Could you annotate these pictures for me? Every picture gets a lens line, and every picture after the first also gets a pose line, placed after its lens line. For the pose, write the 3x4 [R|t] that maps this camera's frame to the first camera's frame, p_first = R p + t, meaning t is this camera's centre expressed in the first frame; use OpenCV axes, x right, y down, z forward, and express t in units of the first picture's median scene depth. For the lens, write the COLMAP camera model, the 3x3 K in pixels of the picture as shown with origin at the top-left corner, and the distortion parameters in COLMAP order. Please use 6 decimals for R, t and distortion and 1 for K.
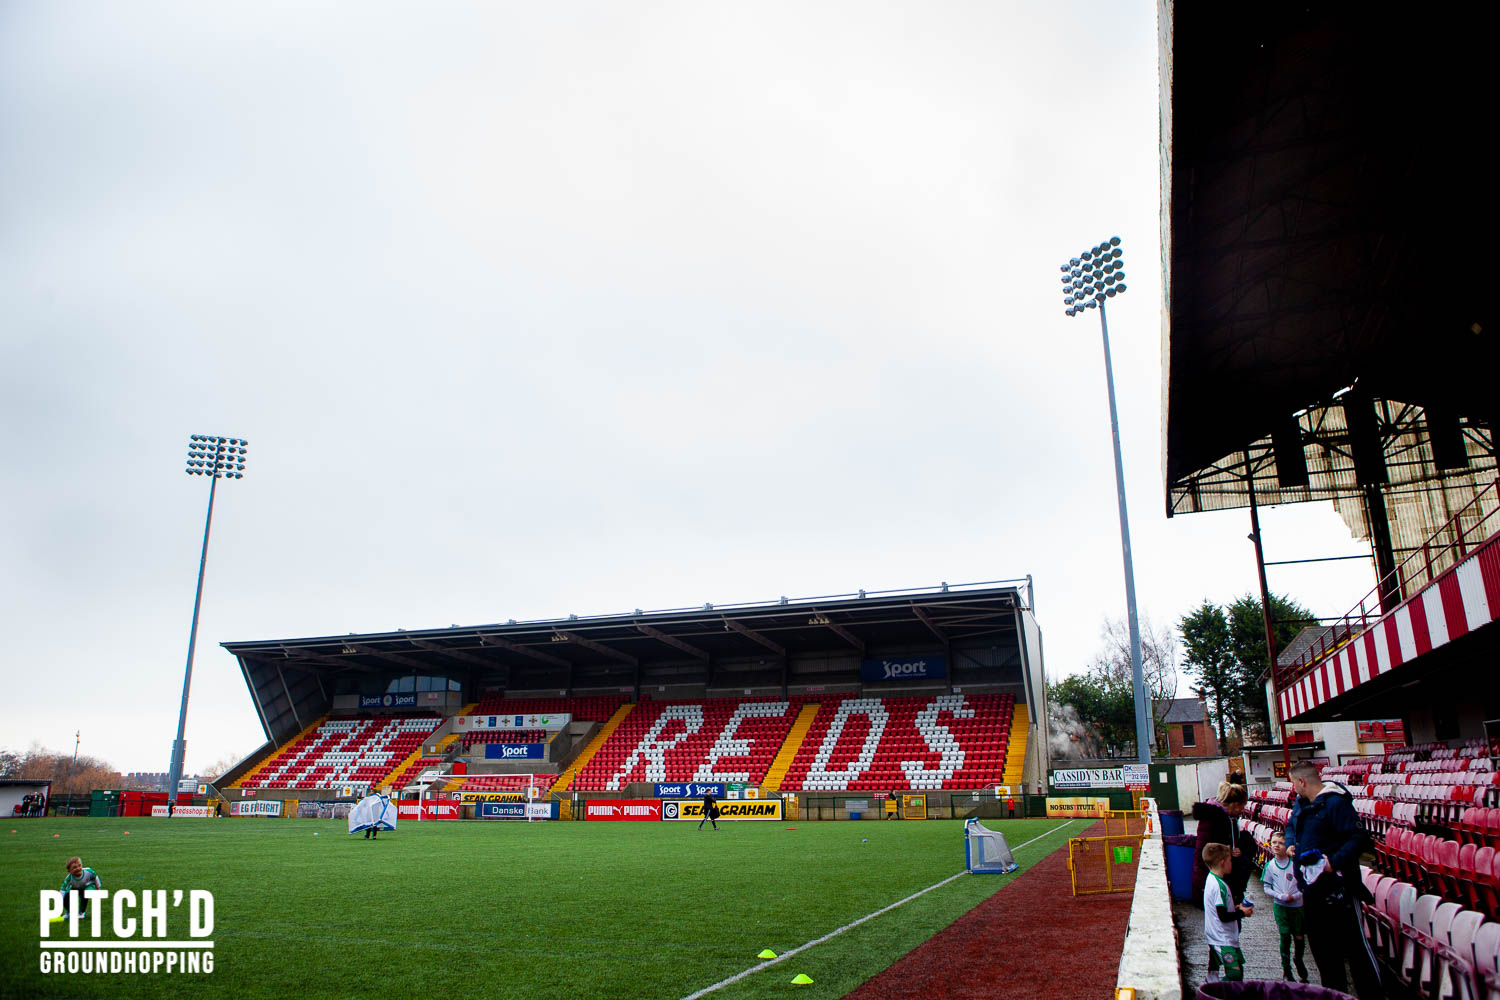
lens RADIAL K [[1027.6, 0, 746.5], [0, 1027.6, 506.7], [0, 0, 1]] dist [-0.105322, 0.074364]
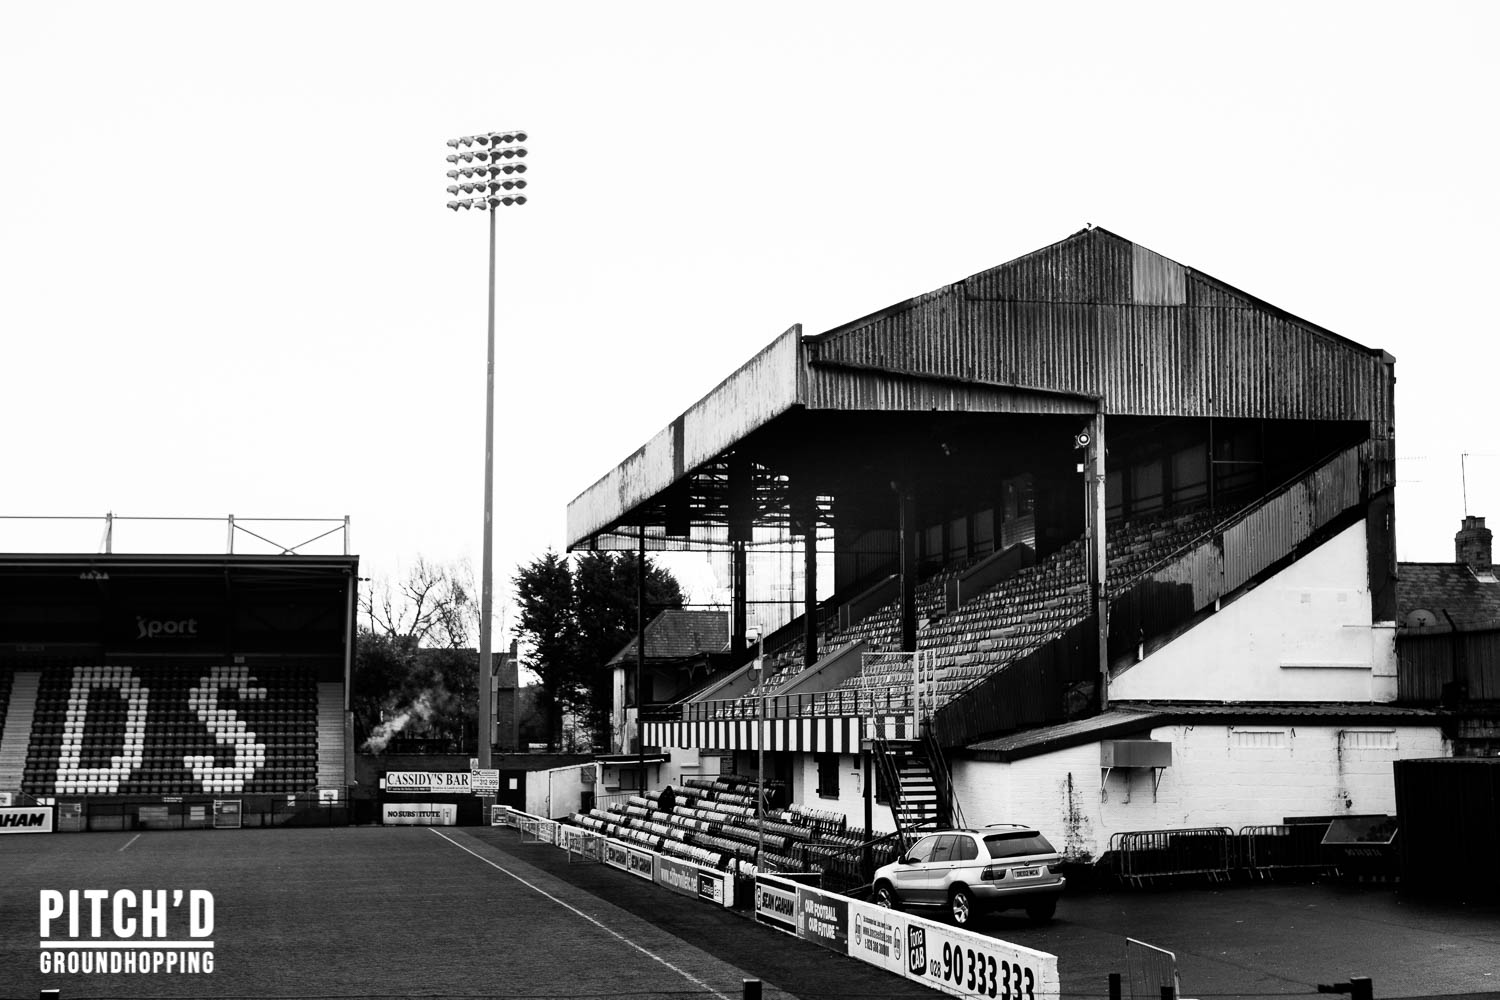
lens RADIAL K [[2622.4, 0, 750.0], [0, 2622.4, 500.0], [0, 0, 1]] dist [0.144864, -0.148364]
pose [[0.851684, 0.049400, 0.521723, -0.543075], [-0.141462, 0.980262, 0.138111, -0.284015], [-0.504602, -0.191431, 0.841861, -0.889425]]
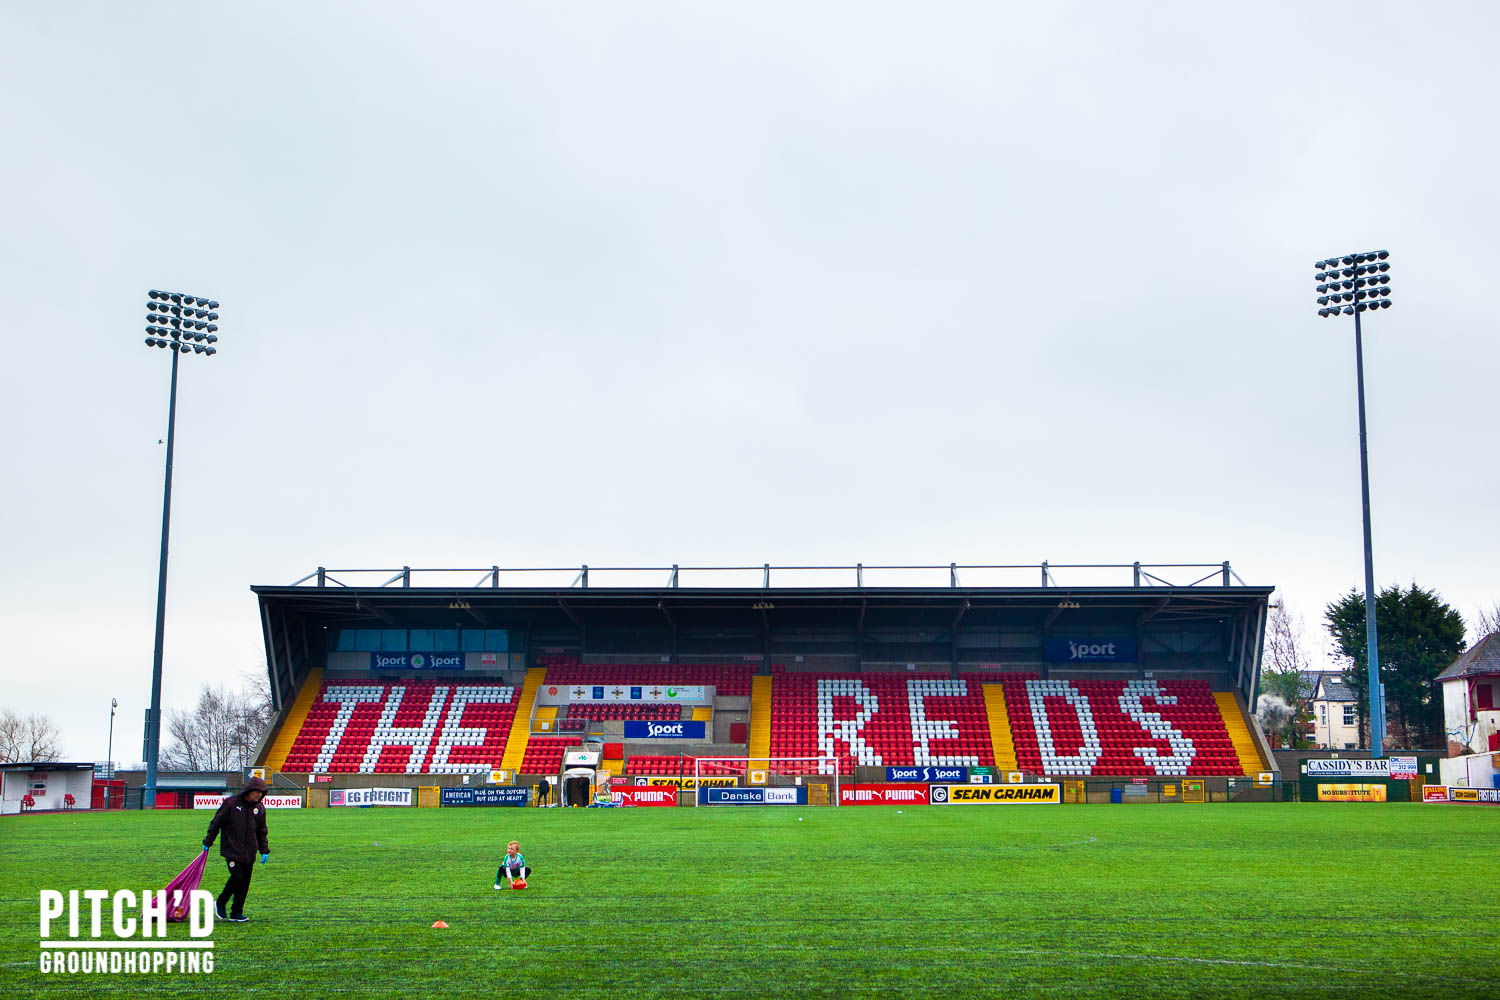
lens RADIAL K [[1815.2, 0, 750.6], [0, 1815.2, 454.5], [0, 0, 1]] dist [-0.071553, 0.158676]
pose [[0.942410, 0.066168, 0.327850, -0.795845], [-0.096772, 0.992253, 0.077911, -0.137062], [-0.320155, -0.105151, 0.941512, -0.519559]]
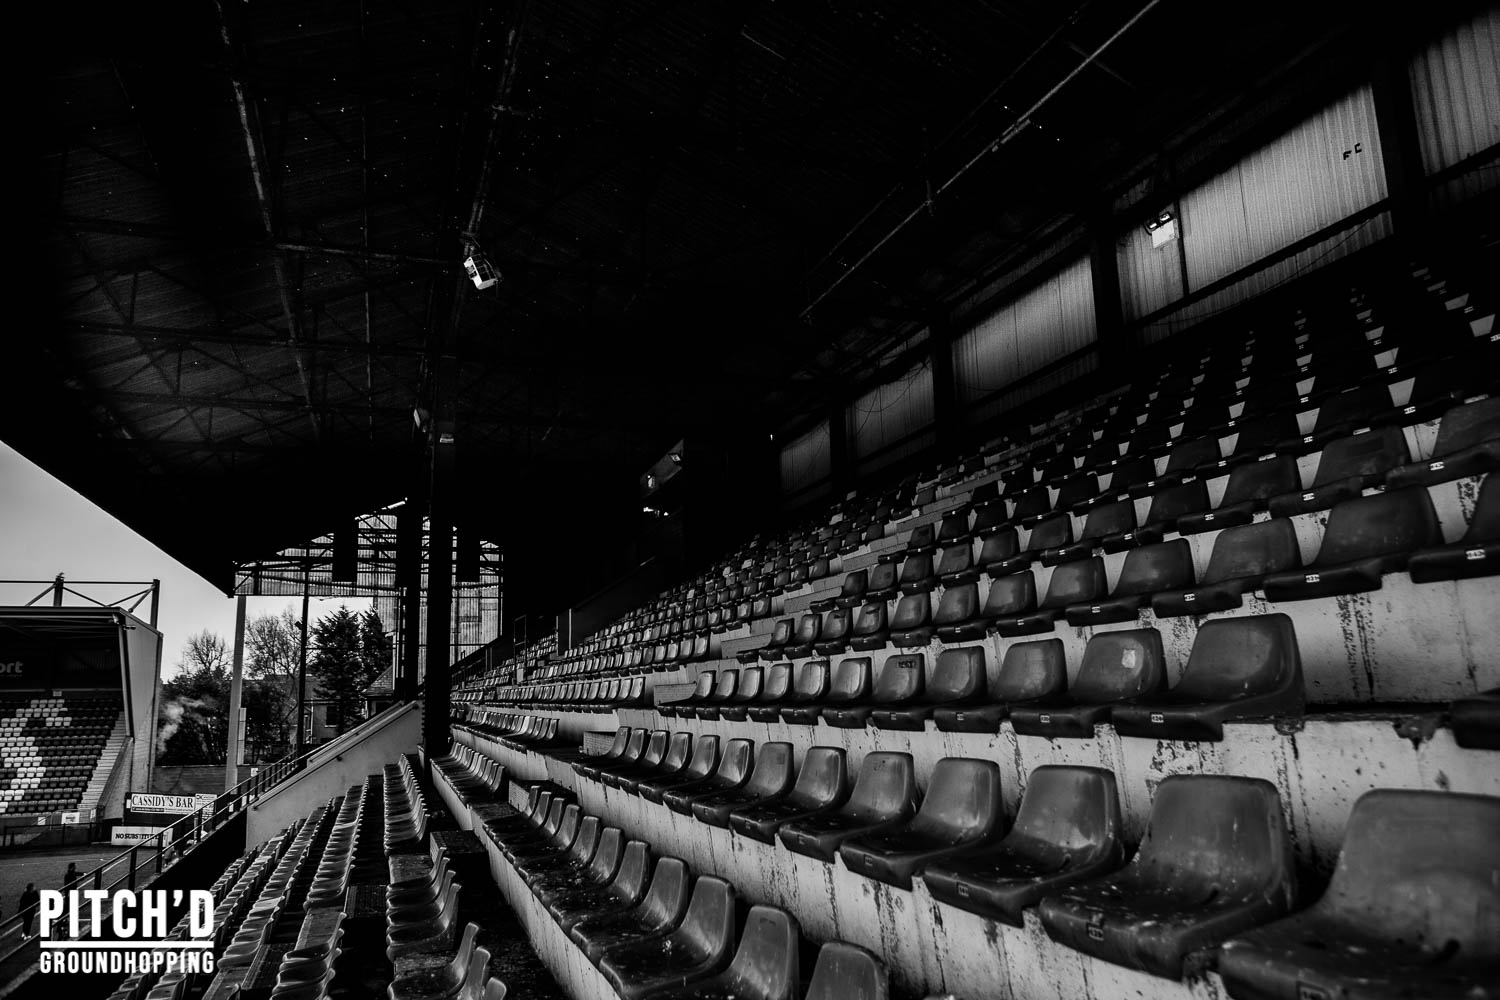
lens RADIAL K [[1027.6, 0, 746.5], [0, 1027.6, 506.7], [0, 0, 1]] dist [-0.105322, 0.074364]
pose [[0.753359, 0.103441, 0.649423, 0.078605], [-0.153500, 0.987932, 0.020708, -0.120913], [-0.639443, -0.115287, 0.760145, -0.103170]]
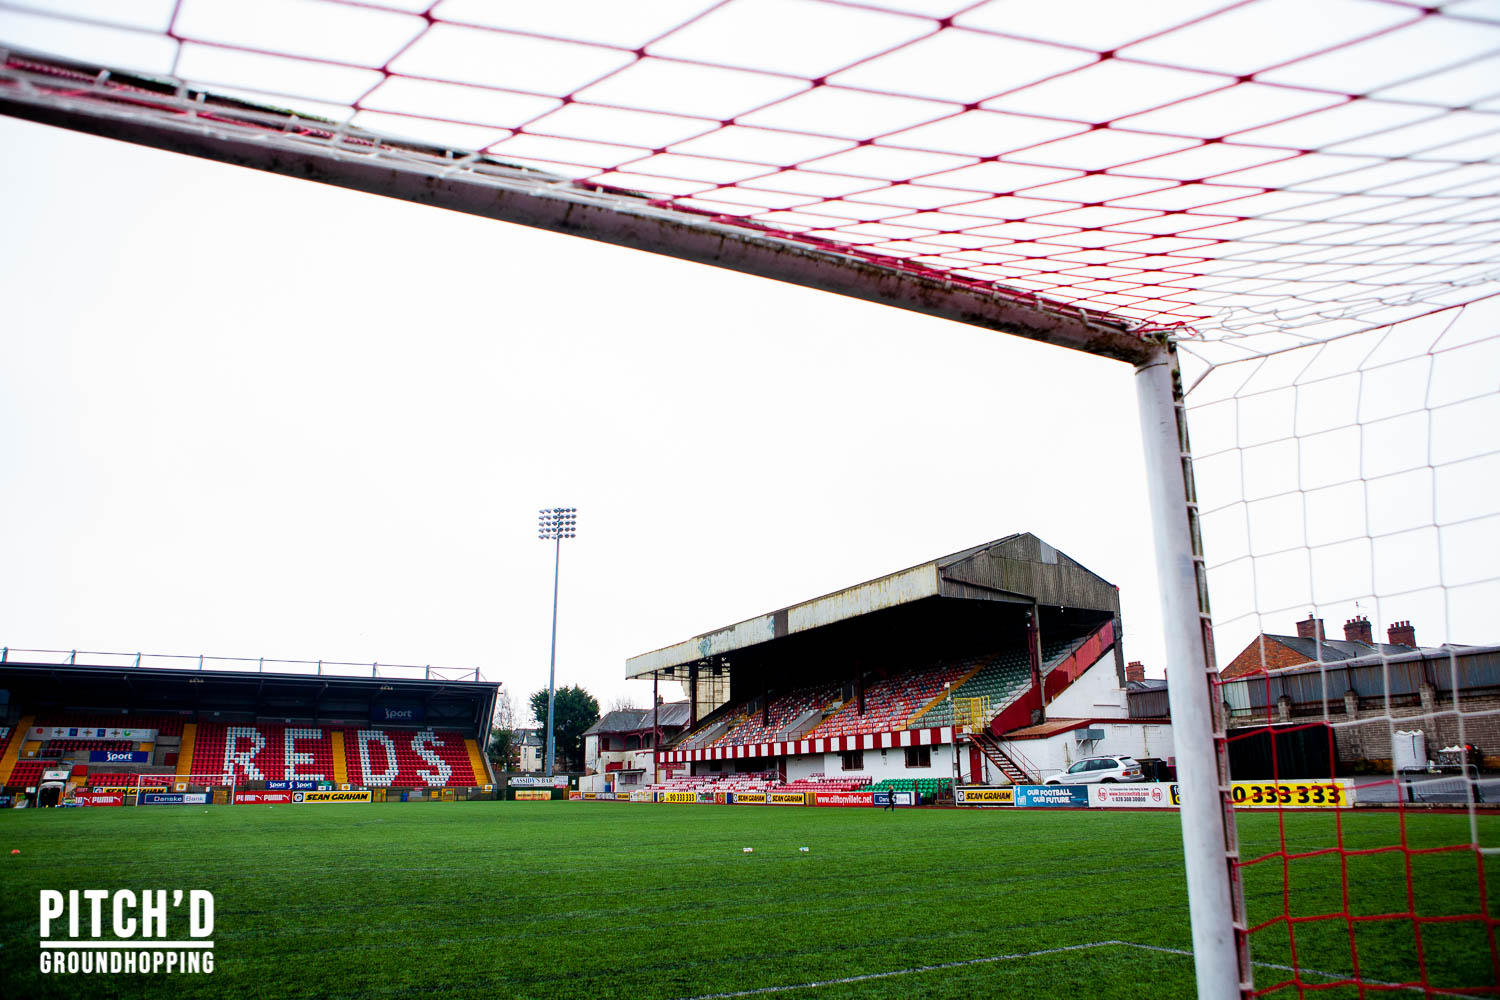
lens RADIAL K [[1027.6, 0, 746.5], [0, 1027.6, 506.7], [0, 0, 1]] dist [-0.105322, 0.074364]
pose [[0.663693, 0.193121, 0.722645, -0.819975], [-0.189596, 0.977980, -0.087228, -0.153601], [-0.723578, -0.079117, 0.685694, -0.584542]]
